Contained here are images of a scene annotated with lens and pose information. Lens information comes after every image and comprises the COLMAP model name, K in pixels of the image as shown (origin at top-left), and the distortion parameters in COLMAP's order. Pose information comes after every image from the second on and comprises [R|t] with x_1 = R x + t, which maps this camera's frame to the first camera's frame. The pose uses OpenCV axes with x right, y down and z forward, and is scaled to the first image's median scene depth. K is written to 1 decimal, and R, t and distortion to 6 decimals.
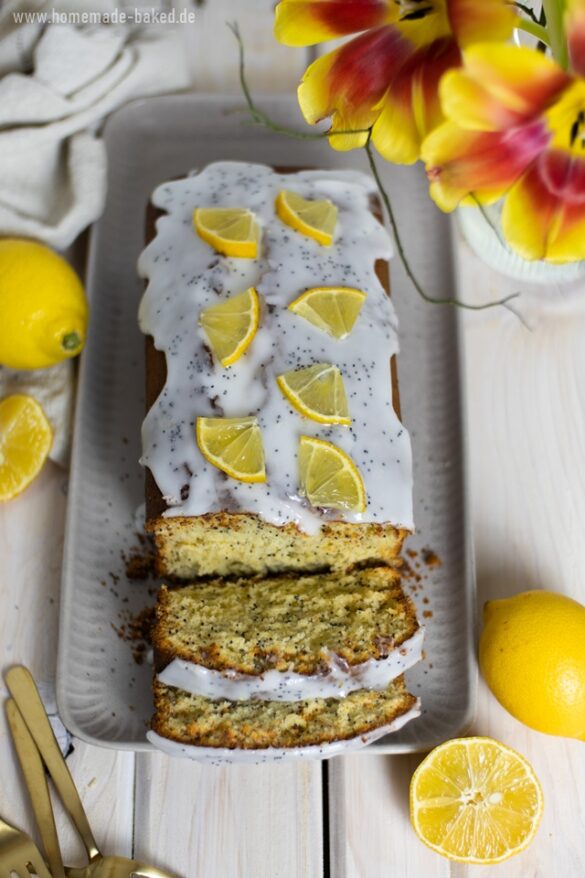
lens RADIAL K [[1760.2, 0, 292.5], [0, 1760.2, 439.0], [0, 0, 1]] dist [-0.472779, 2.700730]
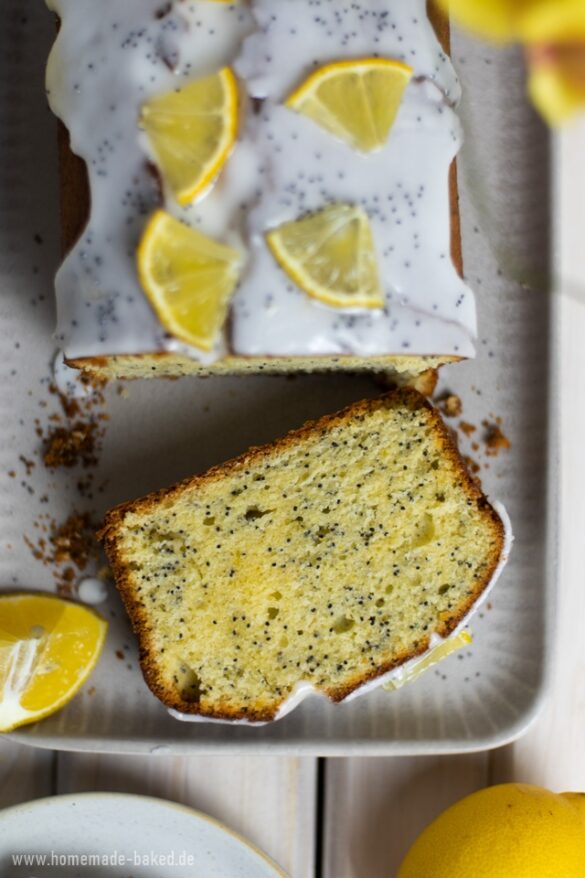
lens RADIAL K [[1760.2, 0, 292.5], [0, 1760.2, 439.0], [0, 0, 1]] dist [-0.472779, 2.700730]
pose [[0.999976, 0.005863, 0.003654, -0.001433], [-0.006837, 0.915793, 0.401592, -0.207516], [-0.000992, -0.401607, 0.915811, 0.395388]]
